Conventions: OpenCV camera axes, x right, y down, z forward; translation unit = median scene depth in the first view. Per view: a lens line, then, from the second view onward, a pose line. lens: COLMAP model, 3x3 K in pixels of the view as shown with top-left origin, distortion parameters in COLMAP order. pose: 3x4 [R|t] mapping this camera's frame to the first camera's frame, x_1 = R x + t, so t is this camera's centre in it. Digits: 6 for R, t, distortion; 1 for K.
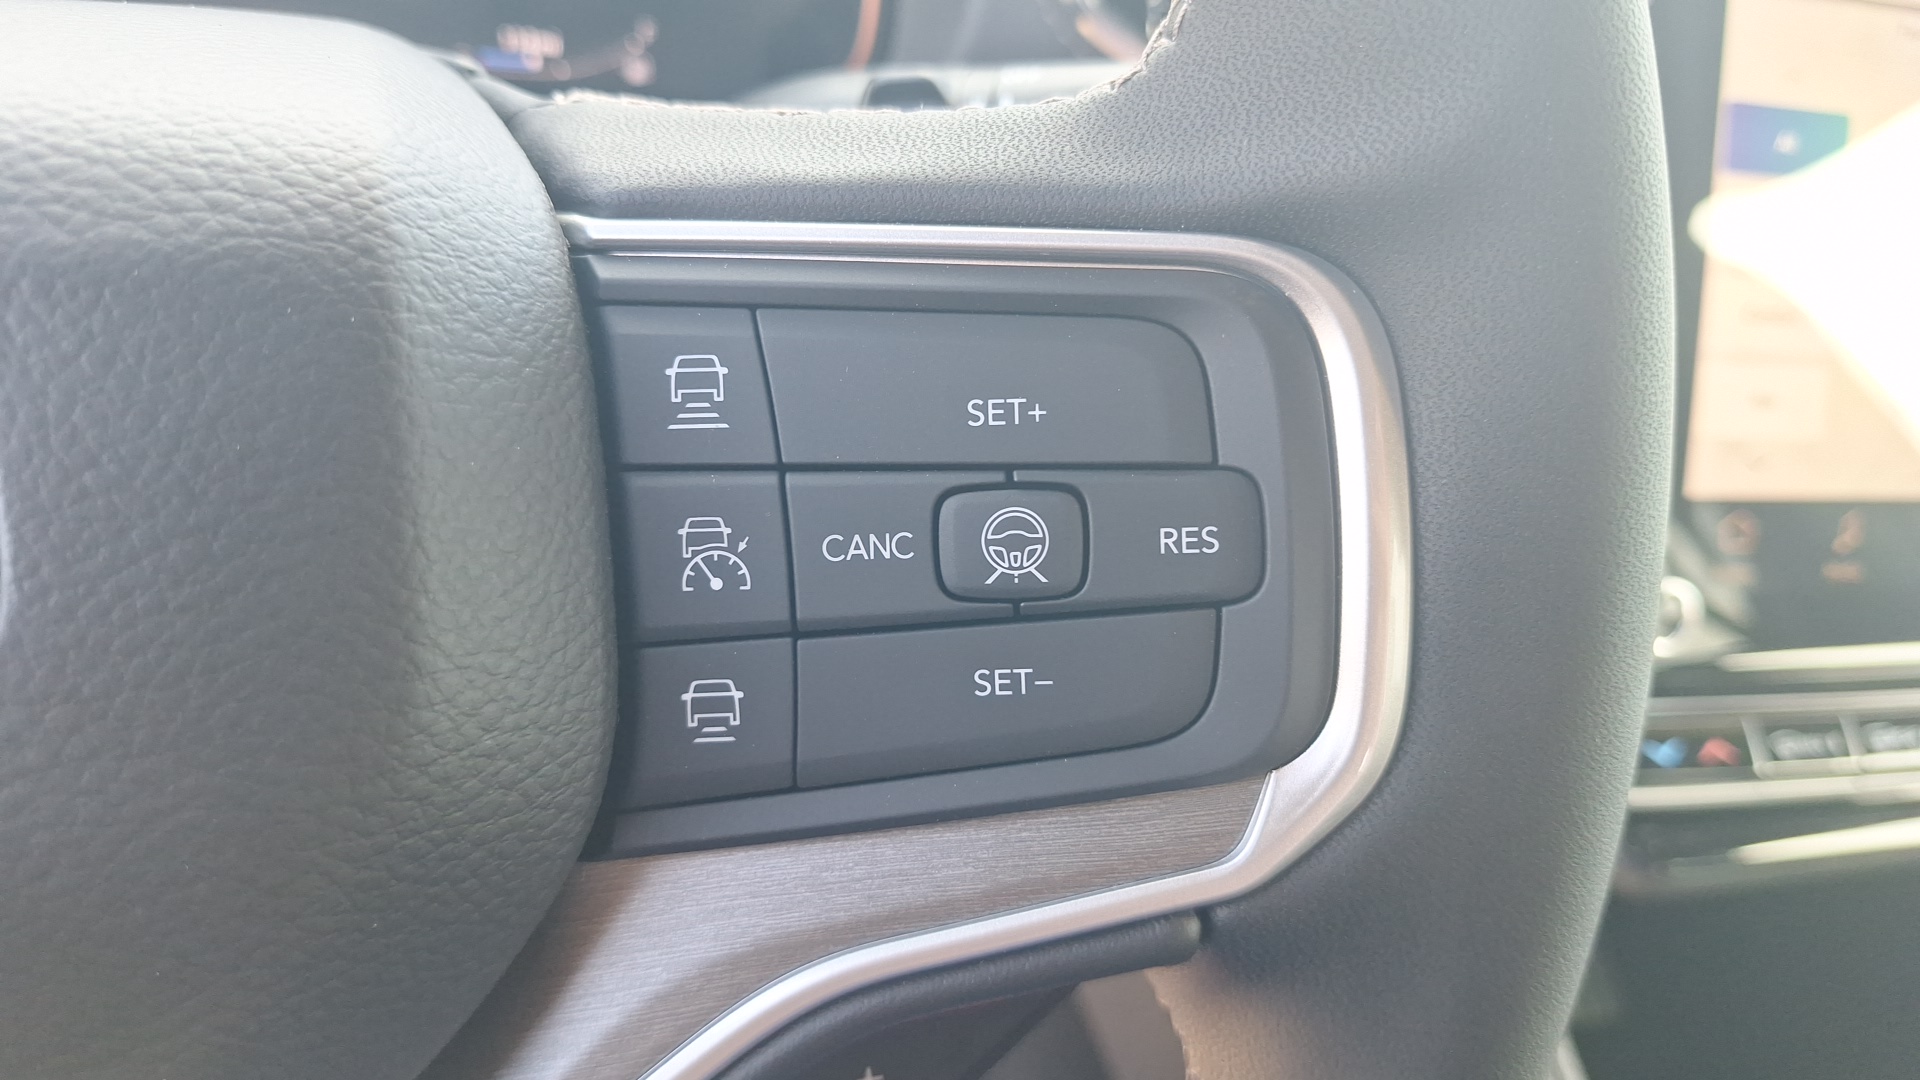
lens RADIAL K [[1316.7, 0, 954.4], [0, 1316.7, 542.5], [0, 0, 1]] dist [0.001789, -0.006832]
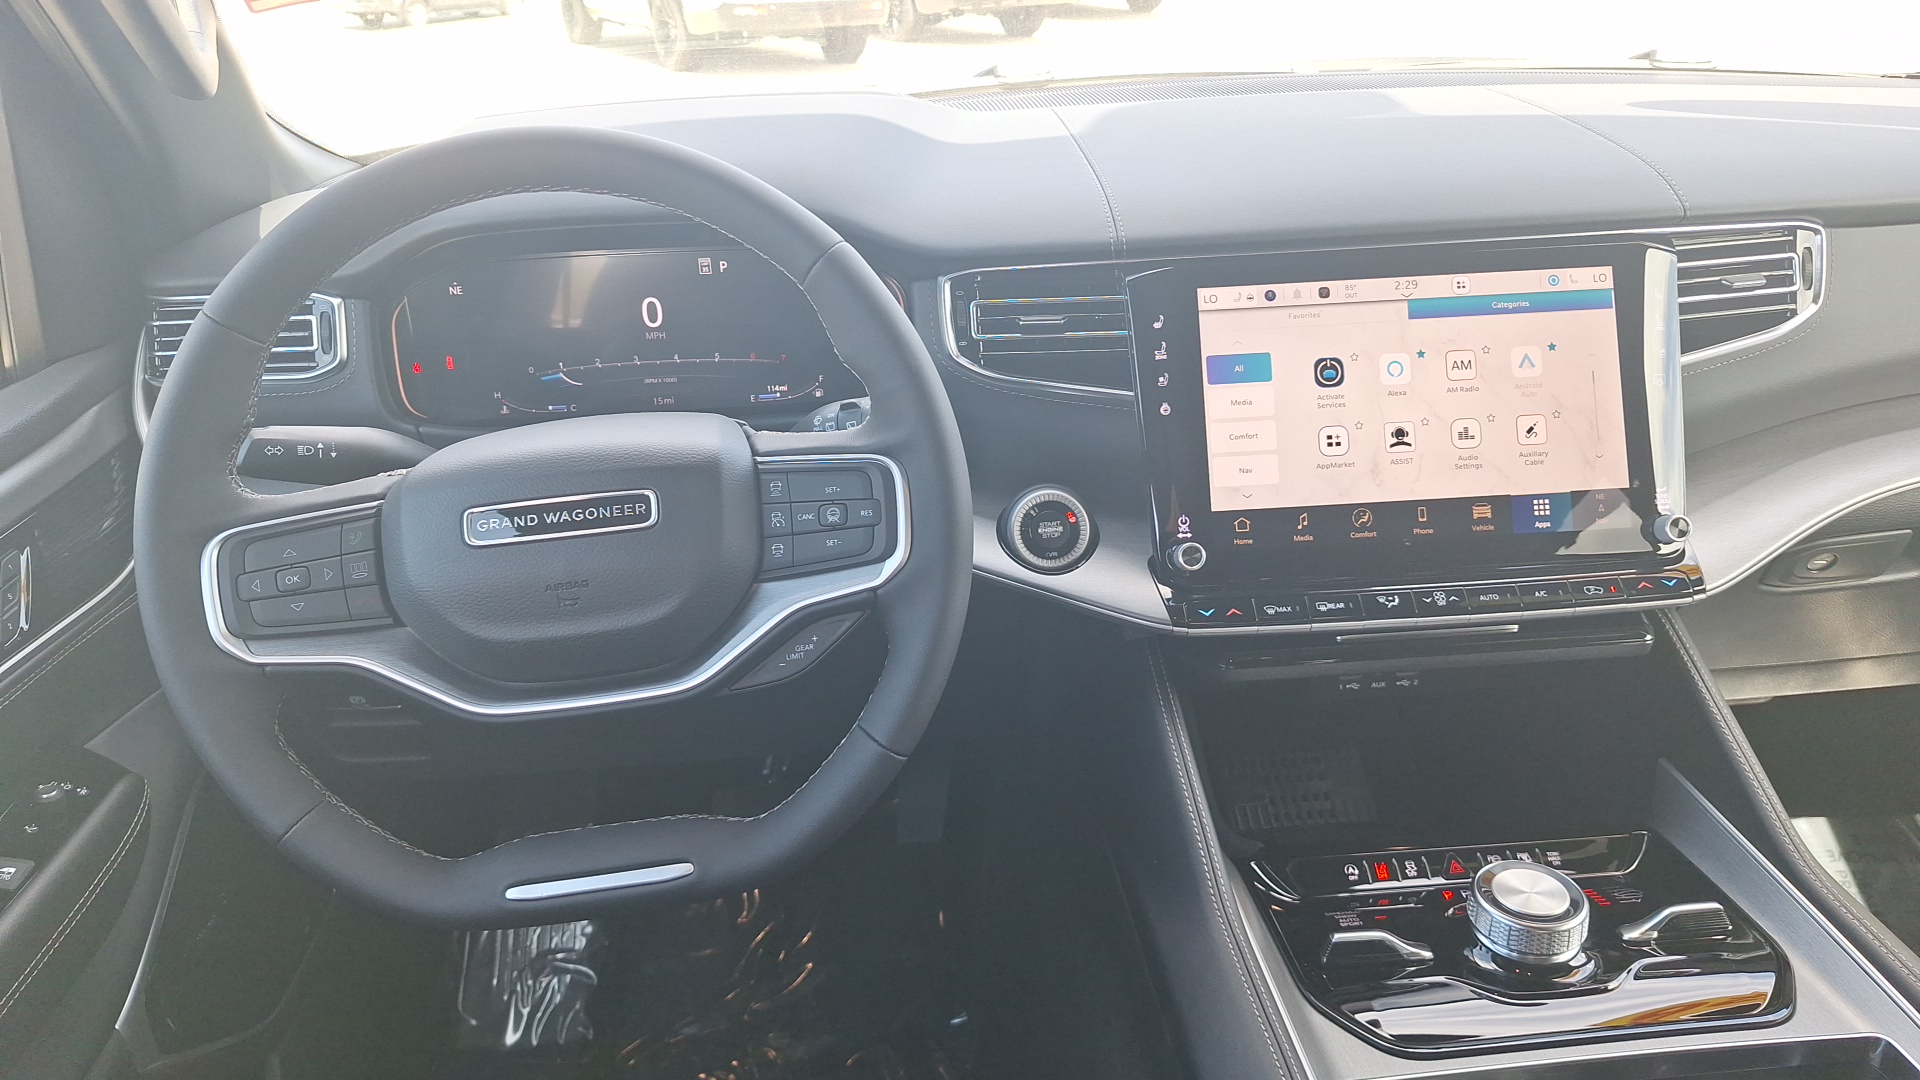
lens RADIAL K [[1316.7, 0, 961.0], [0, 1316.7, 538.8], [0, 0, 1]] dist [0.001789, -0.006832]
pose [[0.977767, -0.031870, -0.207261, 1.566069], [-0.008785, 0.981290, -0.192336, 1.056600], [0.209512, 0.189880, 0.959192, -3.732581]]
